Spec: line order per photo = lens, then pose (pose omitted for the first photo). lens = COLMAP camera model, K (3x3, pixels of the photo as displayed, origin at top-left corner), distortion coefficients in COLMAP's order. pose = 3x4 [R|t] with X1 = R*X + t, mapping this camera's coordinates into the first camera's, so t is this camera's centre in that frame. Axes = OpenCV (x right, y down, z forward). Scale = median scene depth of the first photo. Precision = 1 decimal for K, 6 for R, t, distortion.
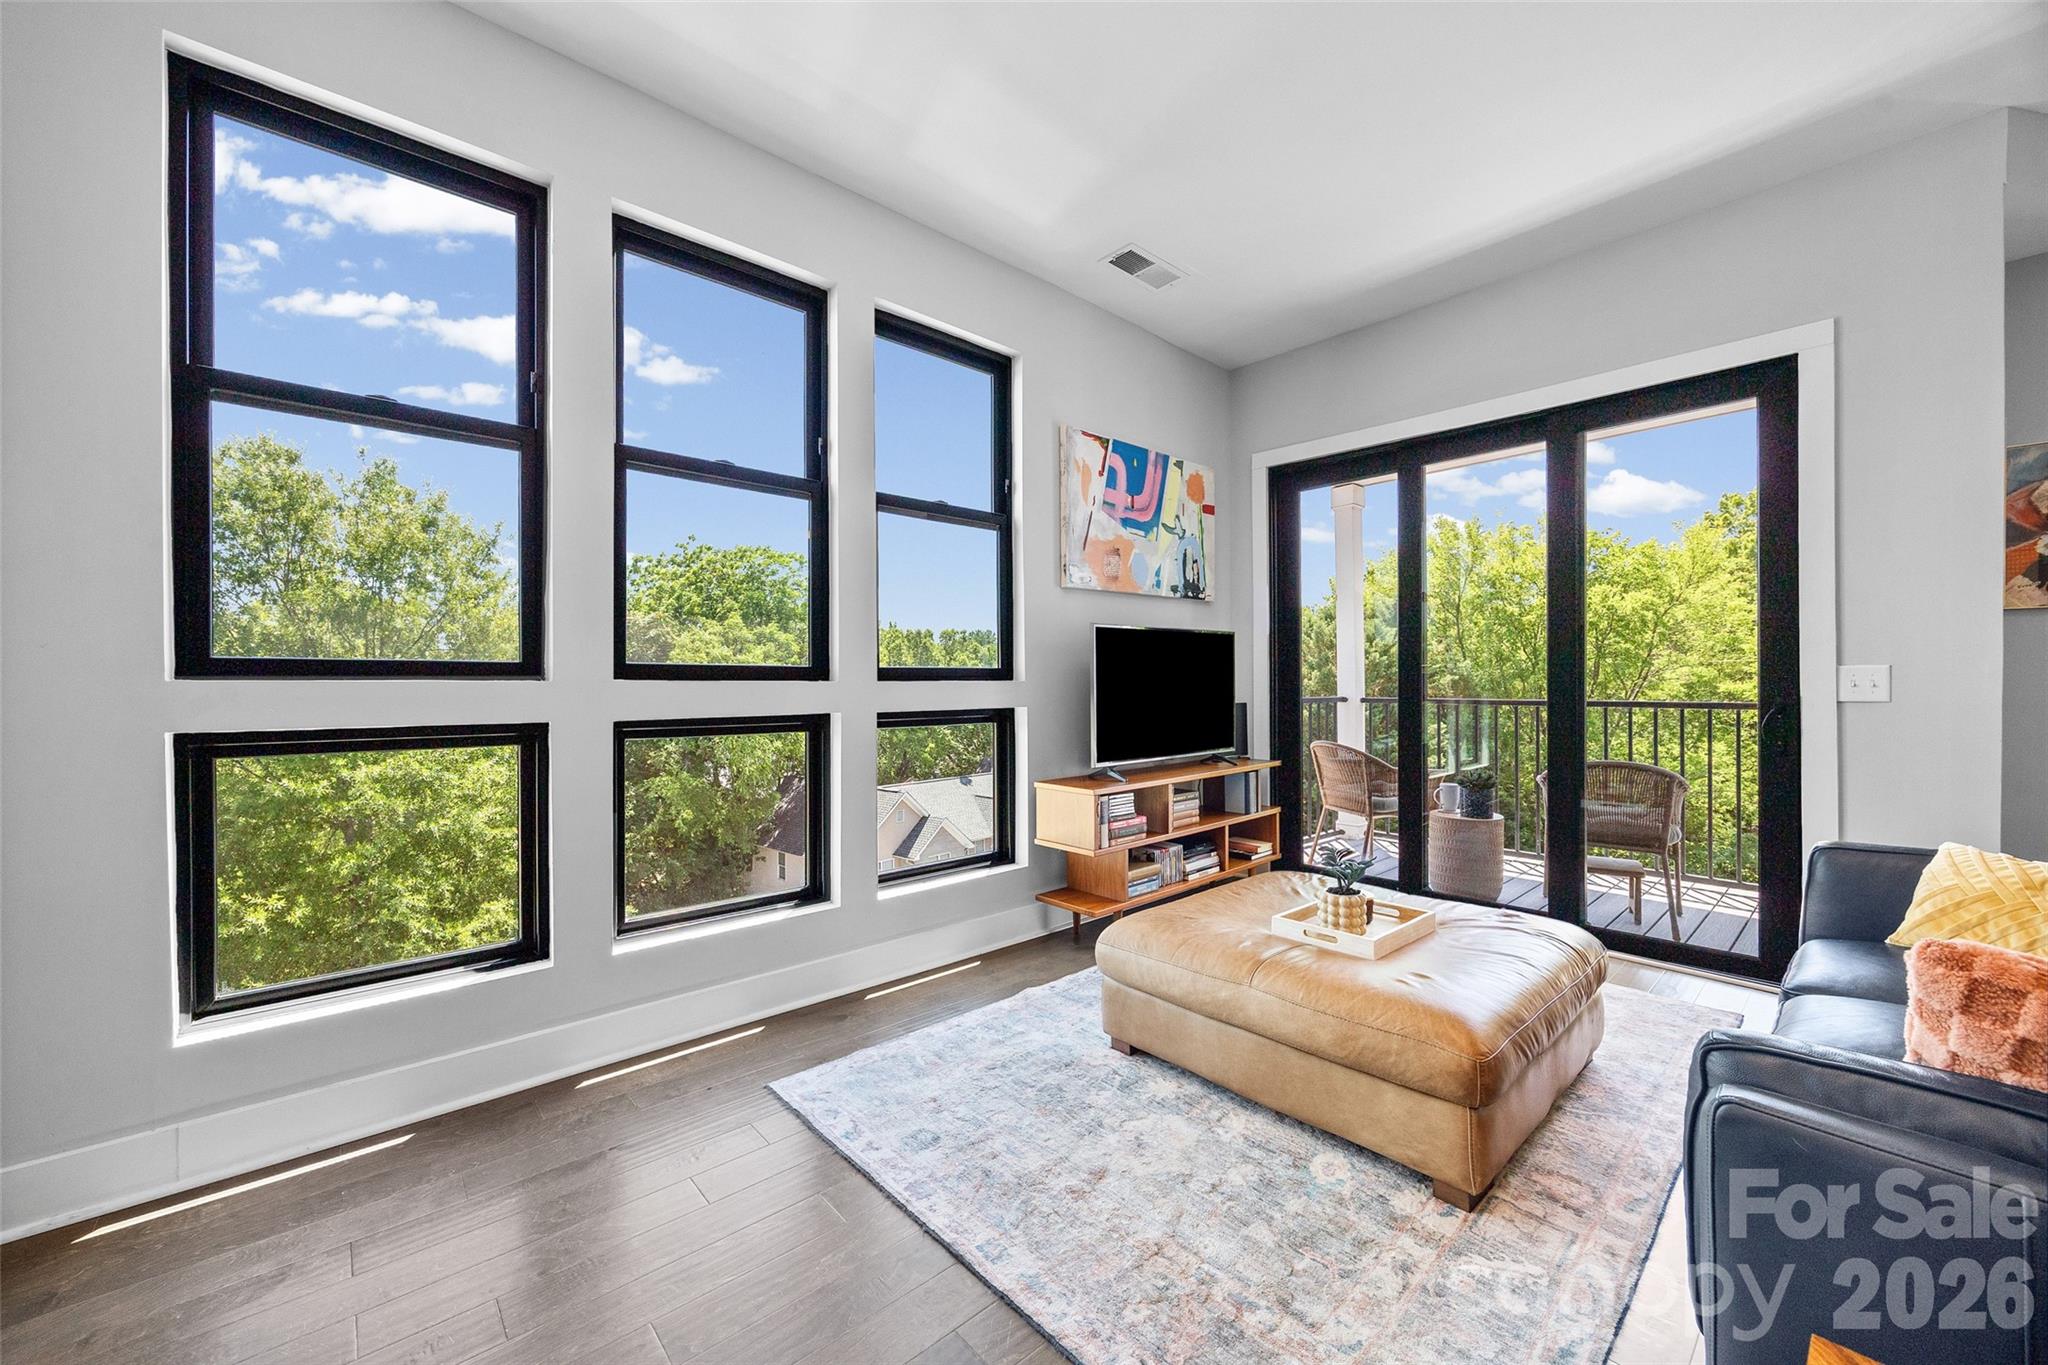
lens RADIAL K [[777.5, 0, 1021.5], [0, 777.5, 683.2], [0, 0, 1]] dist [-0.002275, -0.000142]
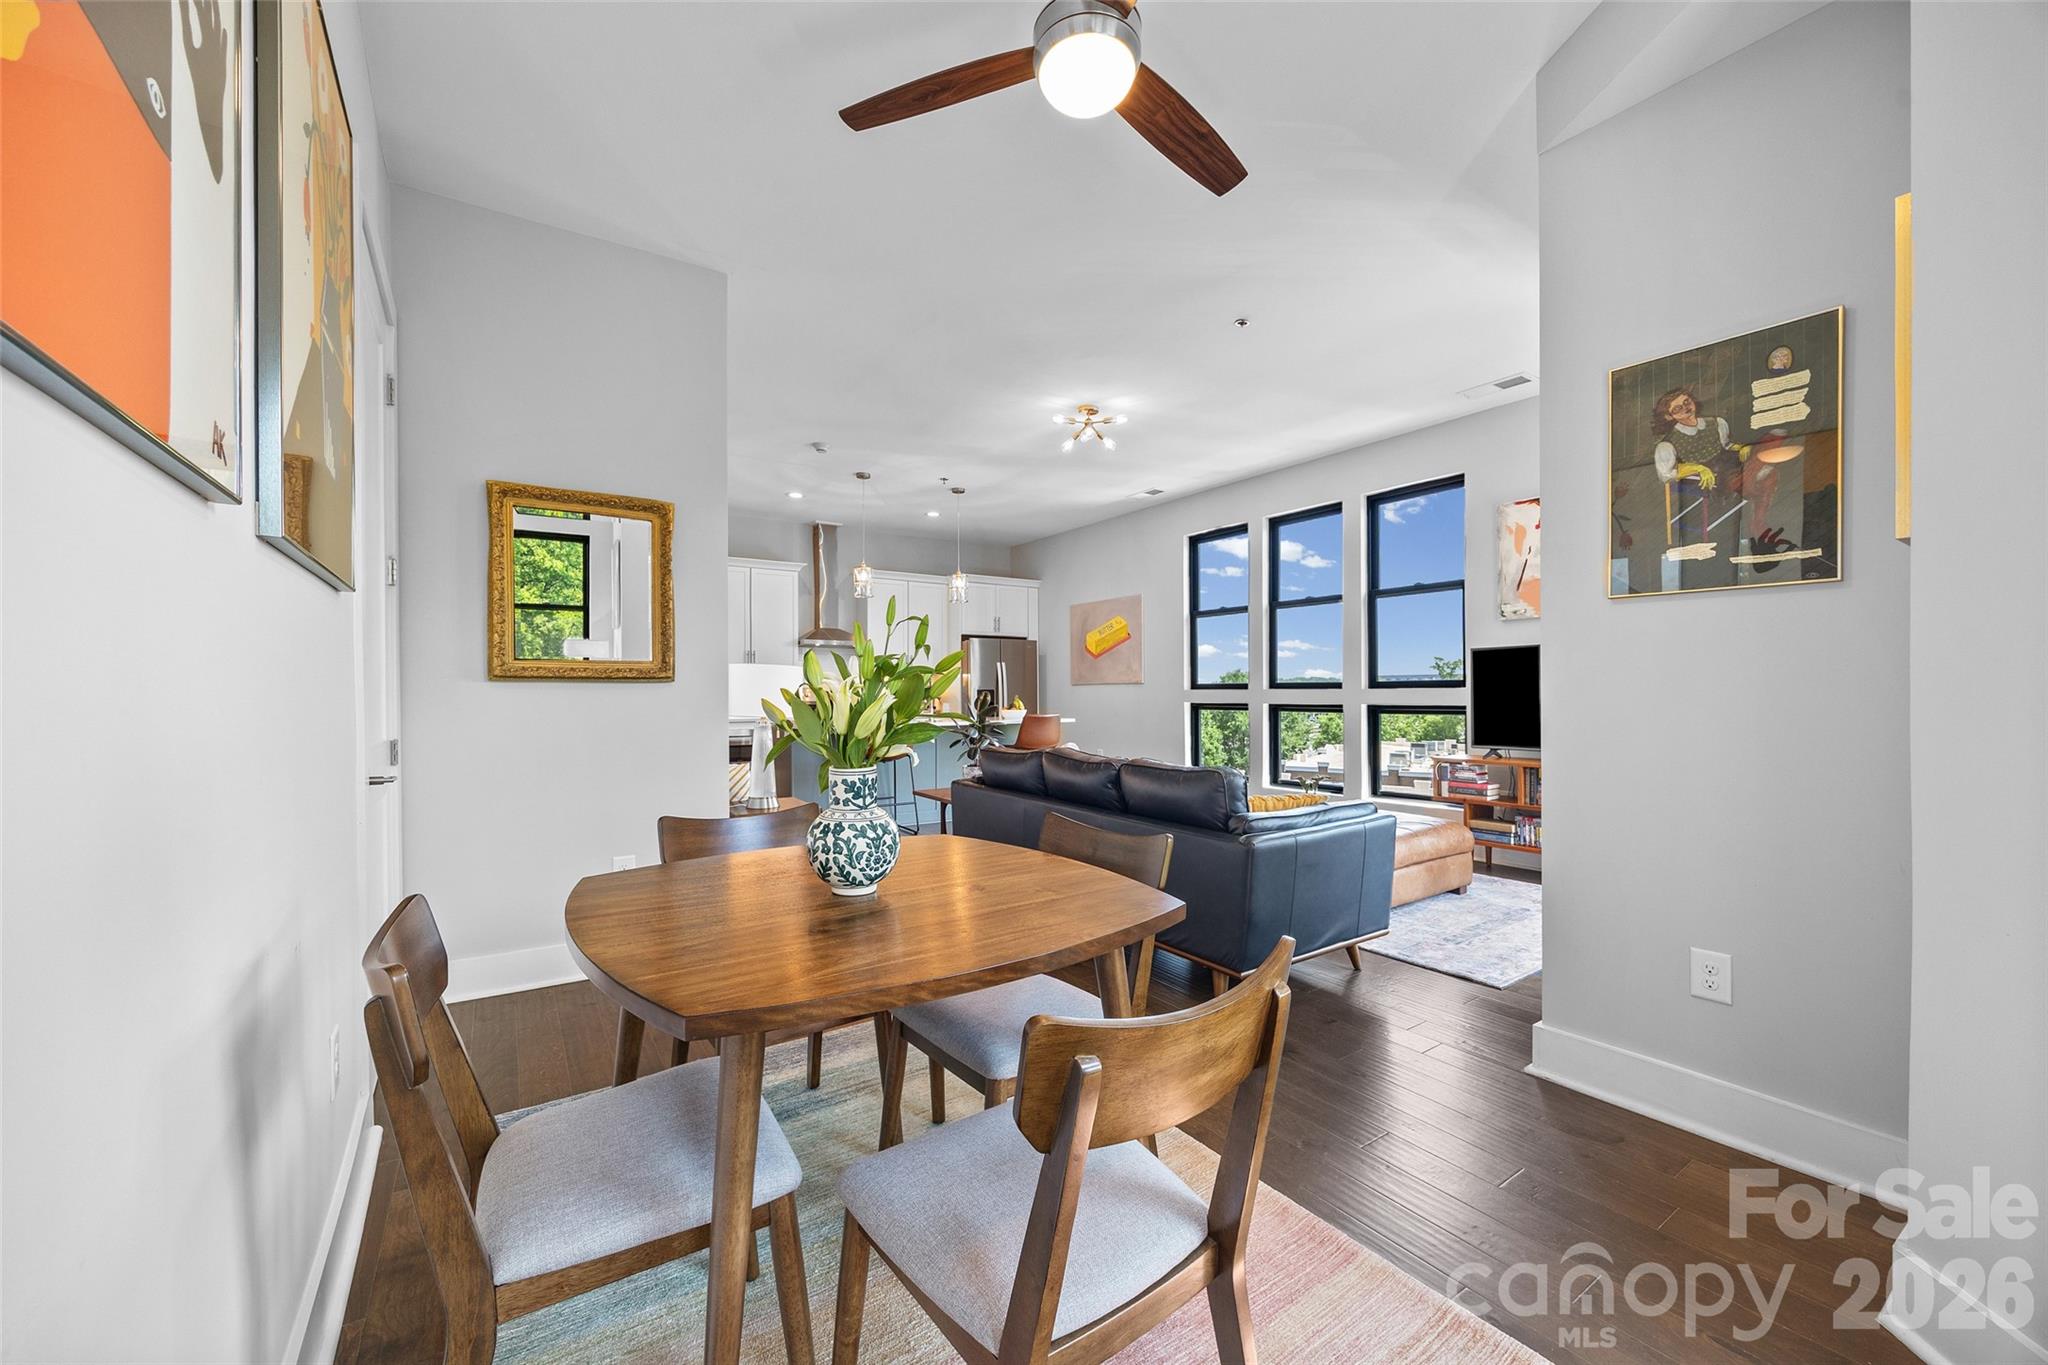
lens RADIAL K [[785.1, 0, 1023.3], [0, 785.1, 676.3], [0, 0, 1]] dist [-0.002842, -0.000092]
pose [[-0.117933, -0.018494, -0.992849, 1.555378], [0.005994, 0.999795, -0.019335, 0.000819], [0.993003, -0.008231, -0.117798, 0.304451]]
